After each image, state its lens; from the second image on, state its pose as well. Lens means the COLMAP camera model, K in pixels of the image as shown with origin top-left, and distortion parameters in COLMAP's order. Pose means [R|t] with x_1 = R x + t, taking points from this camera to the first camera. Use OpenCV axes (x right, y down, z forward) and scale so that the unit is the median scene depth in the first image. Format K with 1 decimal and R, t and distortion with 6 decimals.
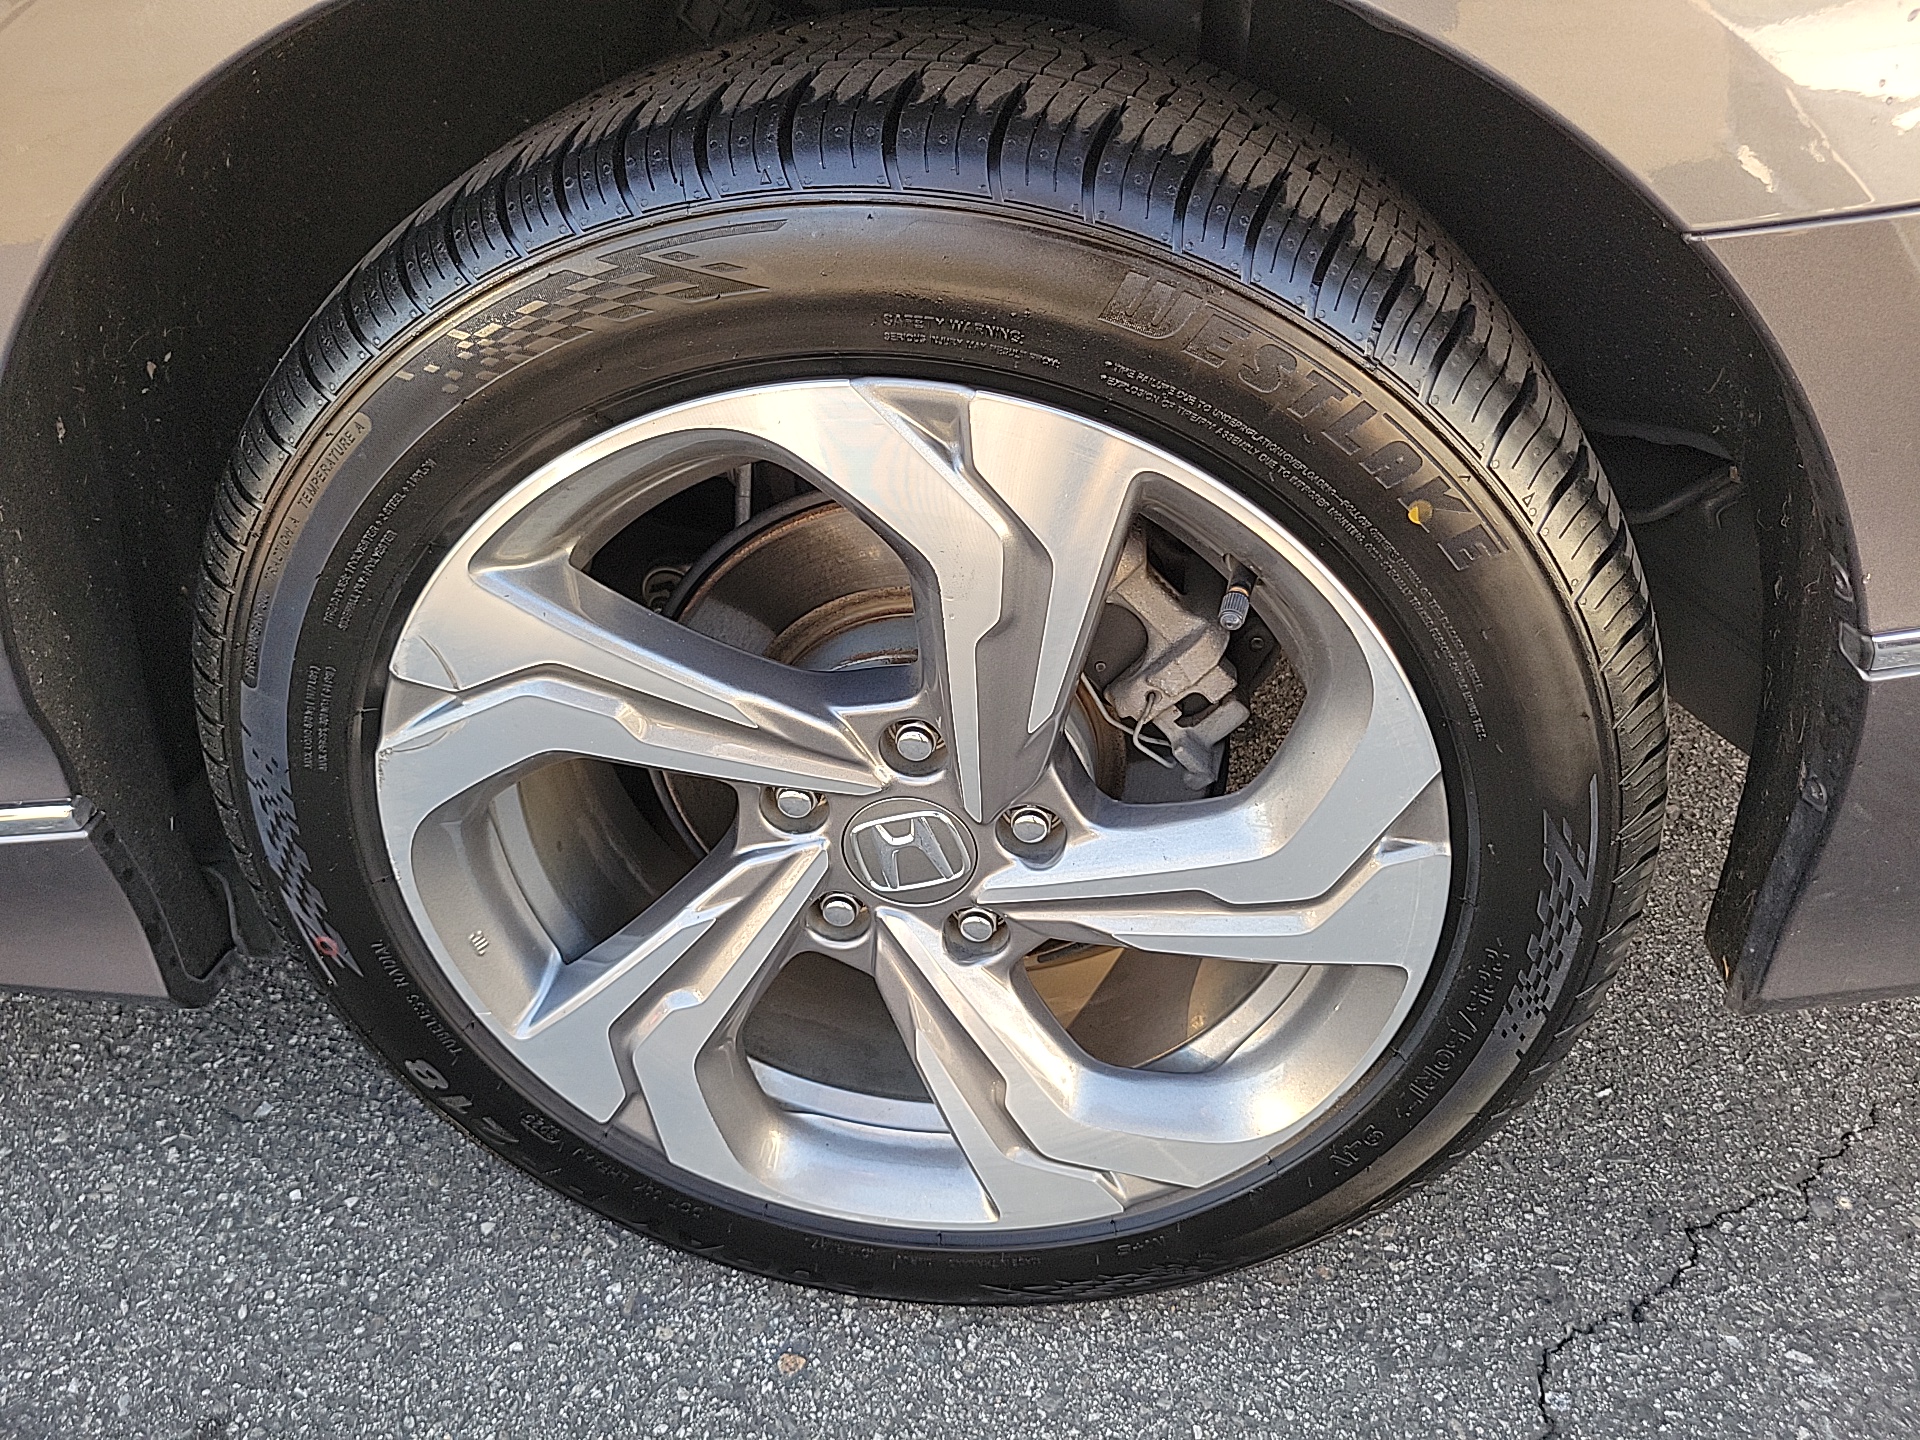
lens RADIAL K [[1430.0, 0, 967.6], [0, 1430.0, 728.2], [0, 0, 1]] dist [0.017443, 0.001512]
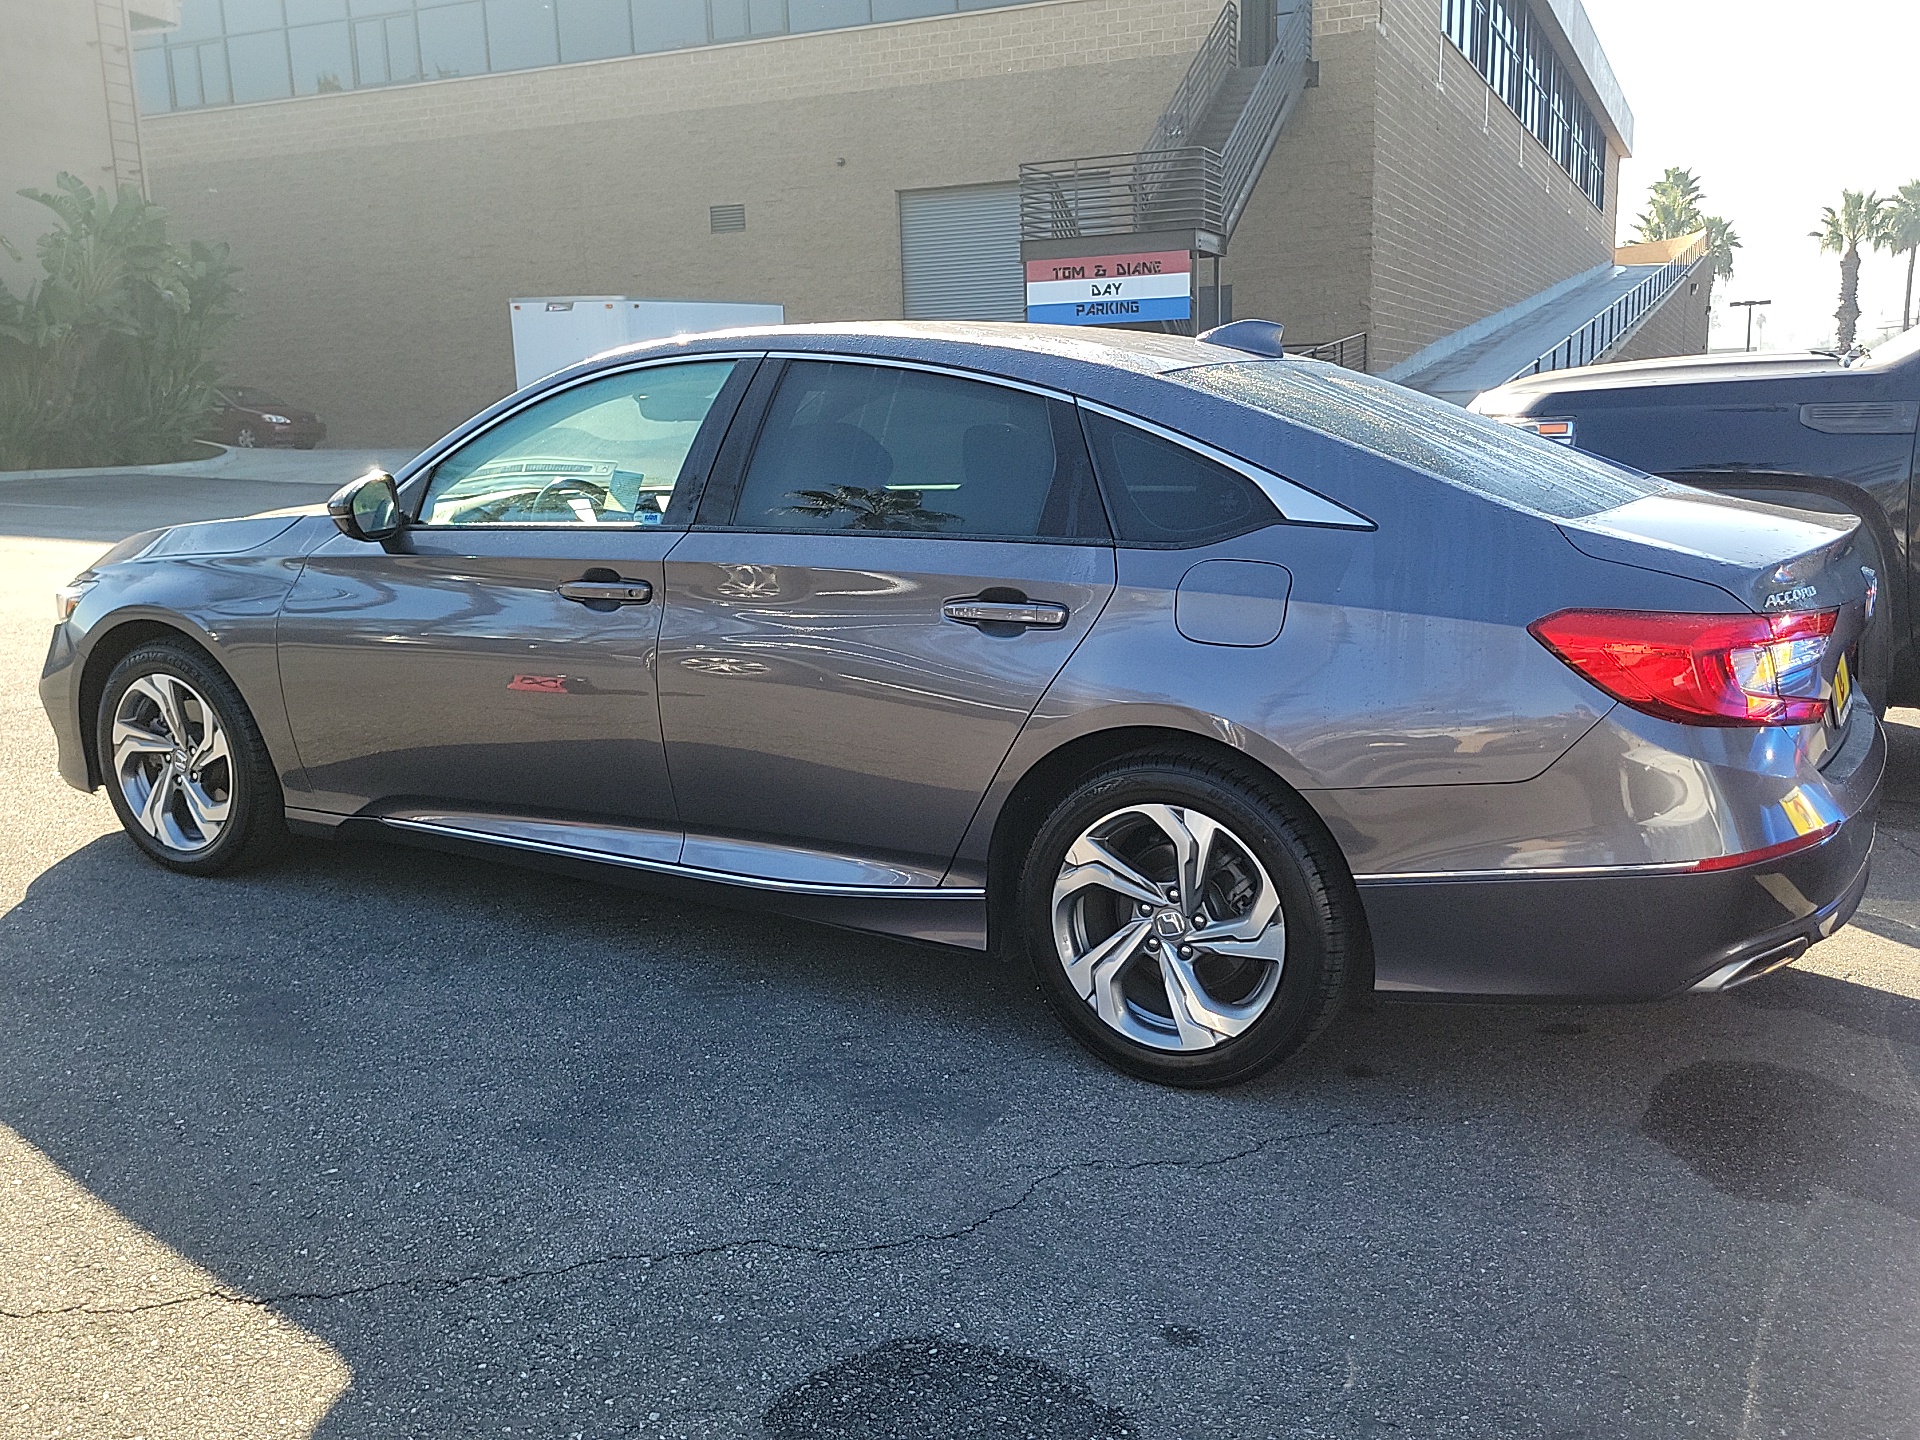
lens RADIAL K [[1430.0, 0, 962.0], [0, 1430.0, 725.8], [0, 0, 1]] dist [0.017443, 0.001512]
pose [[0.901872, 0.091715, -0.422156, 1.127471], [-0.256643, 0.899819, -0.352789, 1.204479], [0.347508, 0.426514, 0.835060, -2.943259]]
